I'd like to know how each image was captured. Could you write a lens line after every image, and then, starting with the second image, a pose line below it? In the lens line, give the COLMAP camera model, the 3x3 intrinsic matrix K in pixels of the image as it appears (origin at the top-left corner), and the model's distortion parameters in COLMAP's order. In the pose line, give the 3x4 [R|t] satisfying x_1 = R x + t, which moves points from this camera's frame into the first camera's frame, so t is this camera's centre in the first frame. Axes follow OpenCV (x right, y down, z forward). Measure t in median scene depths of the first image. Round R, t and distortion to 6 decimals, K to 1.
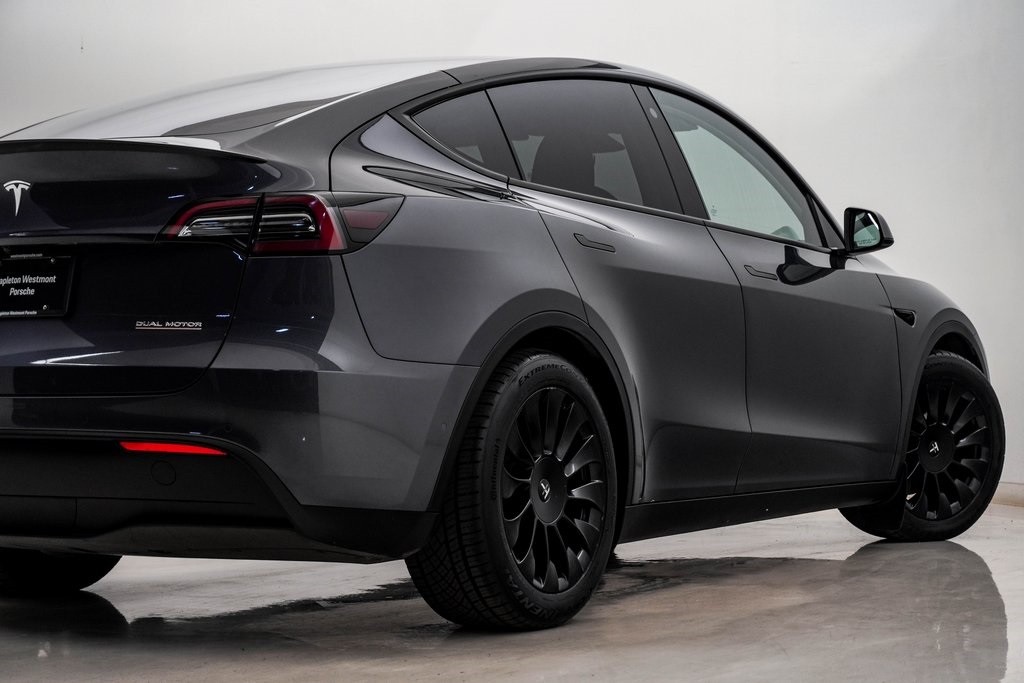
lens RADIAL K [[2195.8, 0, 519.4], [0, 2195.8, 343.0], [0, 0, 1]] dist [0.020952, 0.000000]
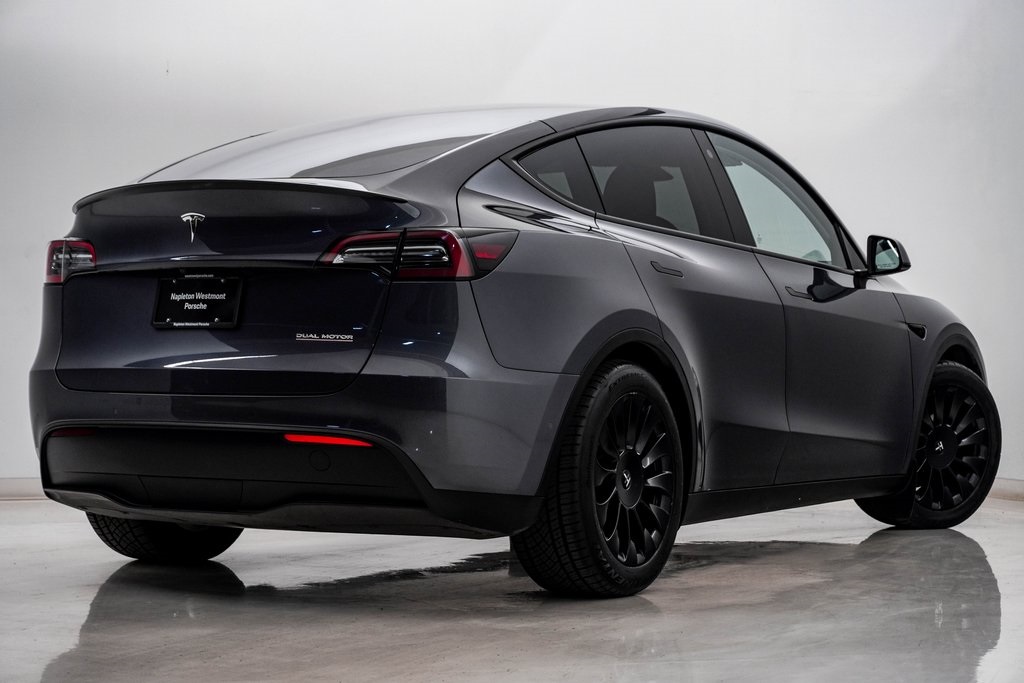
lens RADIAL K [[2195.8, 0, 508.5], [0, 2195.8, 348.6], [0, 0, 1]] dist [0.020952, 0.000000]
pose [[0.999808, 0.015220, 0.012333, -0.071217], [-0.015324, 0.999848, 0.008361, -0.012965], [-0.012203, -0.008548, 0.999889, -0.191110]]
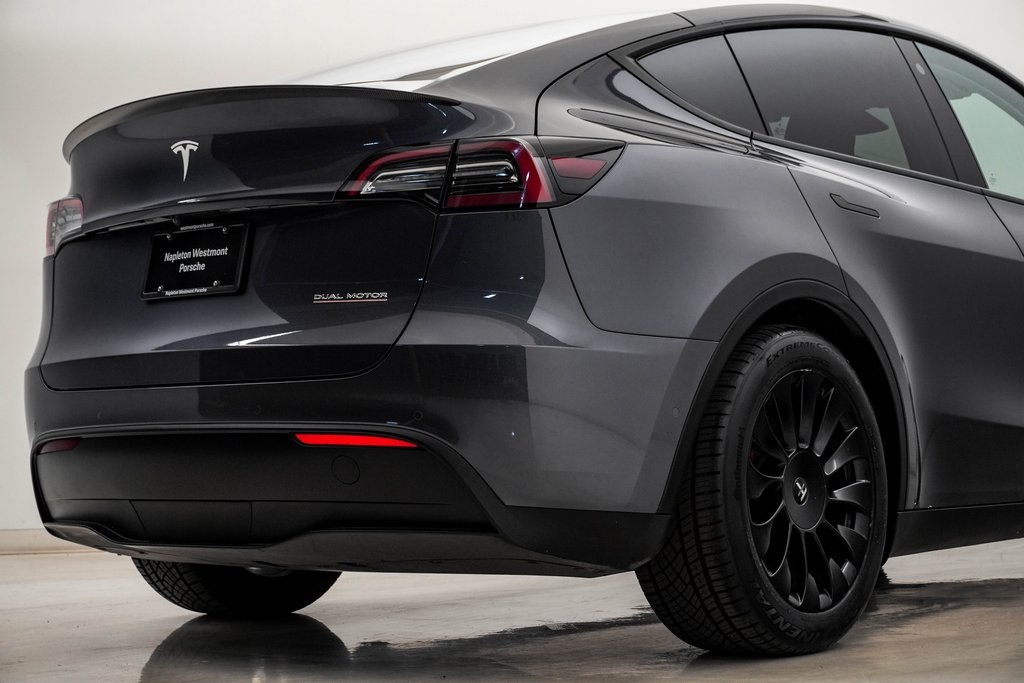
lens RADIAL K [[1992.8, 0, 522.4], [0, 1992.8, 345.5], [0, 0, 1]] dist [0.013098, 0.000000]
pose [[0.990549, -0.020936, -0.135552, 0.011025], [0.017238, 0.999448, -0.028394, 0.032587], [0.136072, 0.025789, 0.990363, 0.232369]]
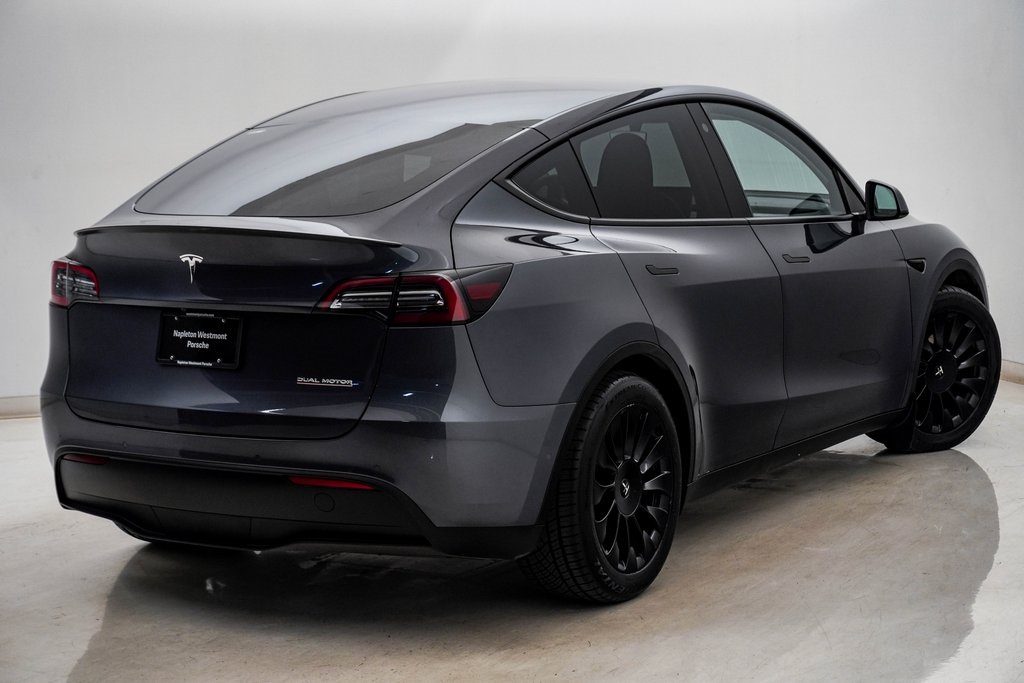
lens RADIAL K [[2195.8, 0, 506.4], [0, 2195.8, 343.9], [0, 0, 1]] dist [0.020952, 0.000000]
pose [[0.999933, -0.011565, 0.000741, -0.056932], [0.011354, 0.990467, 0.137282, -0.188555], [-0.002322, -0.137265, 0.990532, -0.201465]]
